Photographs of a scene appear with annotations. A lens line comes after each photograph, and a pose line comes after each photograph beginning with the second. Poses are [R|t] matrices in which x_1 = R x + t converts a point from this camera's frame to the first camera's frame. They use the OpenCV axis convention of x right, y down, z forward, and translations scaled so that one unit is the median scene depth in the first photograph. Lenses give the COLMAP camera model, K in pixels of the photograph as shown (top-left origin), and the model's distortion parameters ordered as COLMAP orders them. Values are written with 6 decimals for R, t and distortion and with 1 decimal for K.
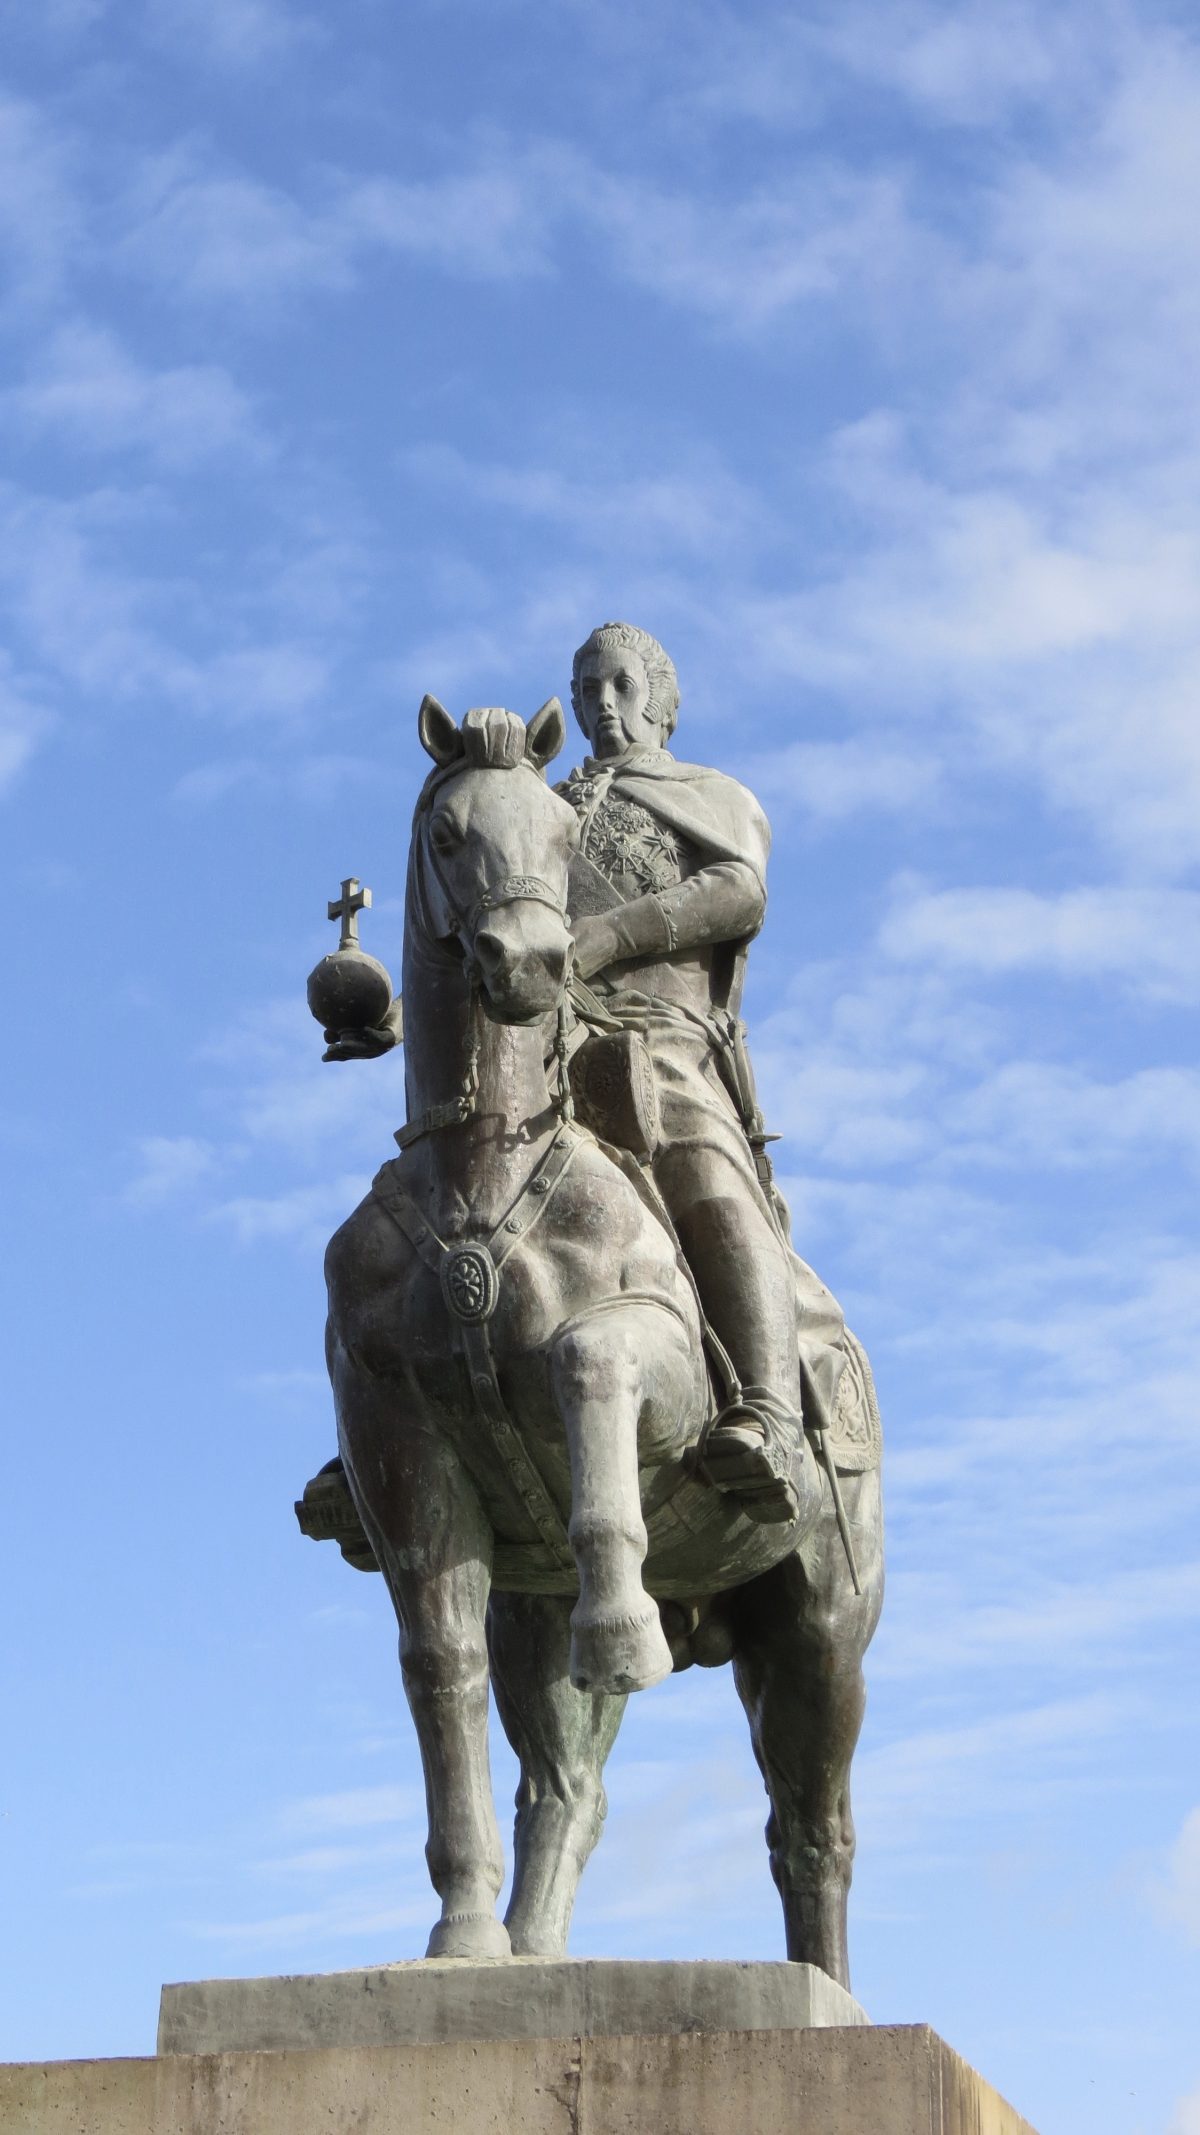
lens RADIAL K [[5192.3, 0, 600.0], [0, 5192.3, 1067.5], [0, 0, 1]] dist [-0.001218, -0.833042]
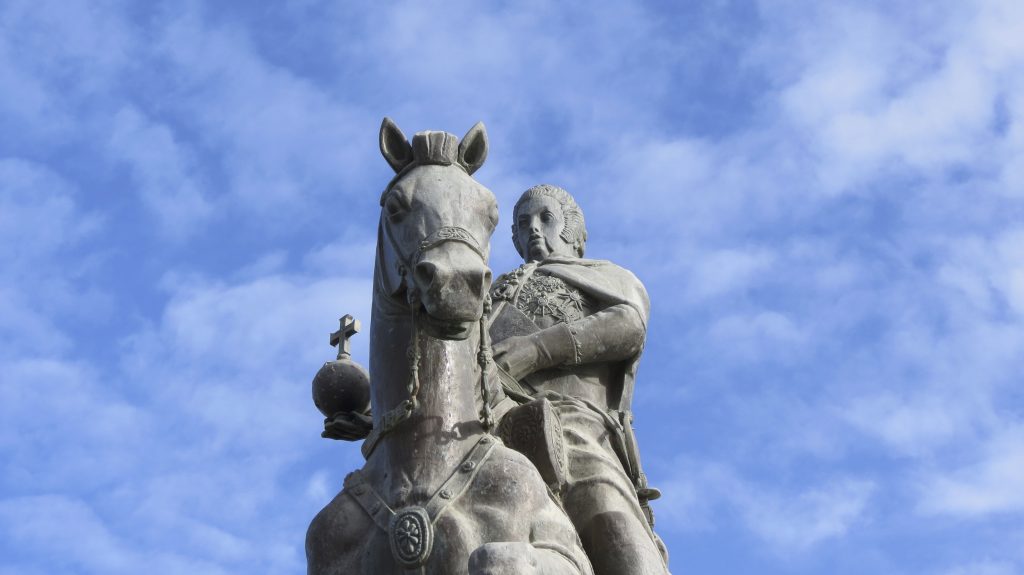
lens RADIAL K [[2405.3, 0, 512.0], [0, 2405.3, 287.5], [0, 0, 1]] dist [0.019974, -0.119145]
pose [[0.999099, -0.015602, -0.039467, 0.023715], [0.004701, 0.964939, -0.262433, 0.136077], [0.042178, 0.262011, 0.964143, 0.407546]]
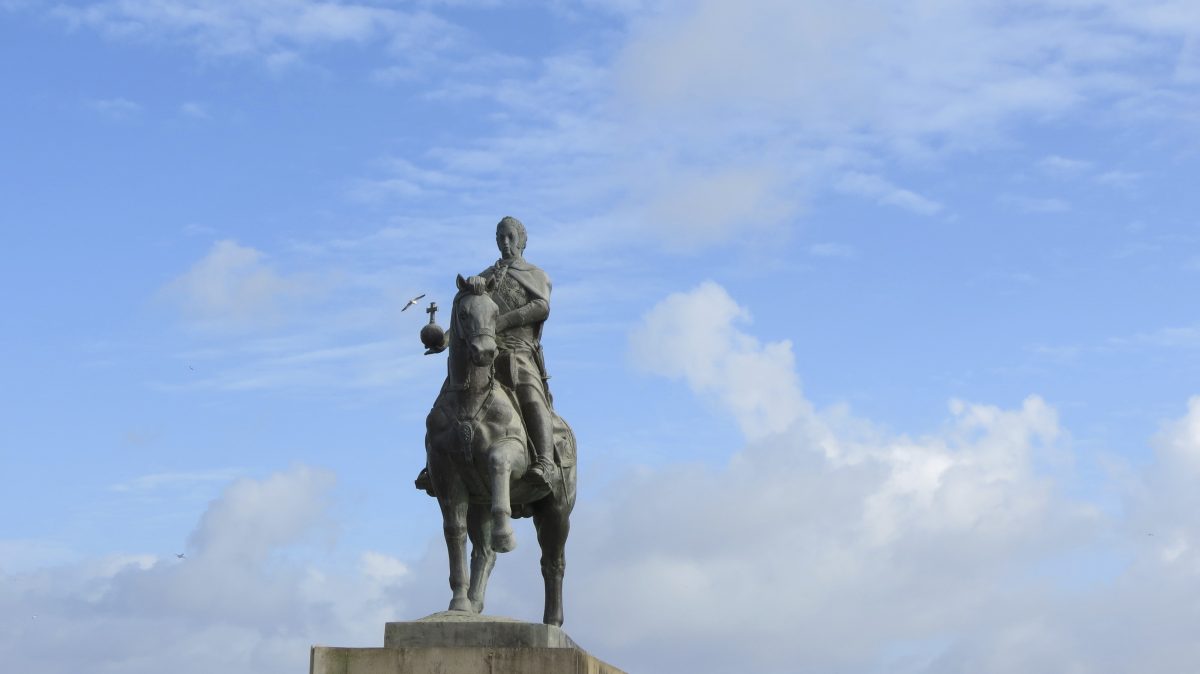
lens RADIAL K [[2918.4, 0, 600.0], [0, 2918.4, 337.0], [0, 0, 1]] dist [-0.001218, -0.833042]
pose [[0.998377, 0.031818, 0.047226, -0.029771], [-0.038707, 0.987473, 0.152970, -0.349278], [-0.041767, -0.154550, 0.987102, -1.063281]]
